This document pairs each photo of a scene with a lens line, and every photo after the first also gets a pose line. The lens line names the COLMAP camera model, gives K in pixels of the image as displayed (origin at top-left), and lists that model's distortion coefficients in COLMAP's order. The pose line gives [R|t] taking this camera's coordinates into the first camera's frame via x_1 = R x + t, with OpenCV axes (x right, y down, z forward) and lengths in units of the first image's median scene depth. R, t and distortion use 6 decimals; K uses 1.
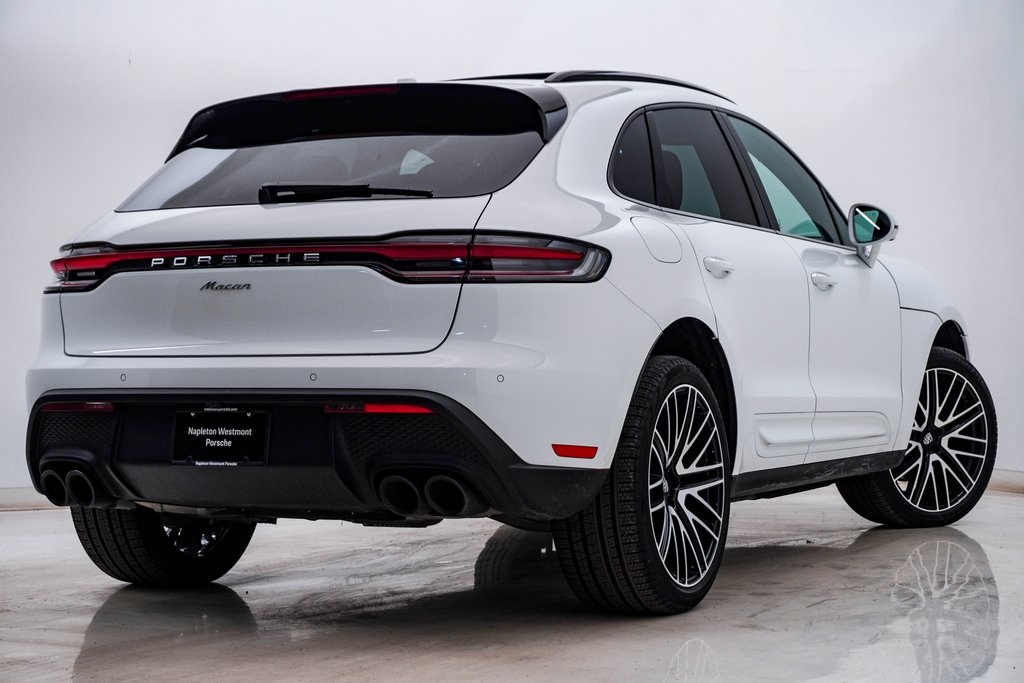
lens RADIAL K [[2174.6, 0, 512.0], [0, 2174.6, 341.5], [0, 0, 1]] dist [-0.082798, -0.544532]
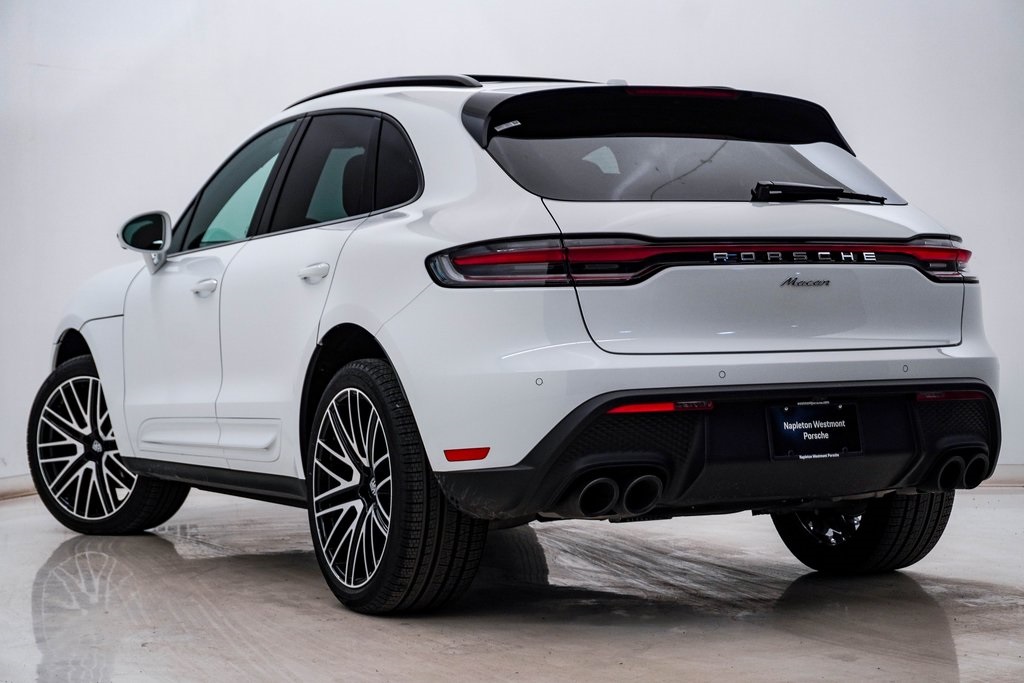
lens RADIAL K [[2174.6, 0, 512.0], [0, 2174.6, 341.5], [0, 0, 1]] dist [-0.082798, -0.544532]
pose [[0.595866, -0.008243, 0.803041, -1.034708], [0.014147, 0.999900, -0.000234, 0.000634], [-0.802959, 0.011500, 0.595923, 0.504642]]
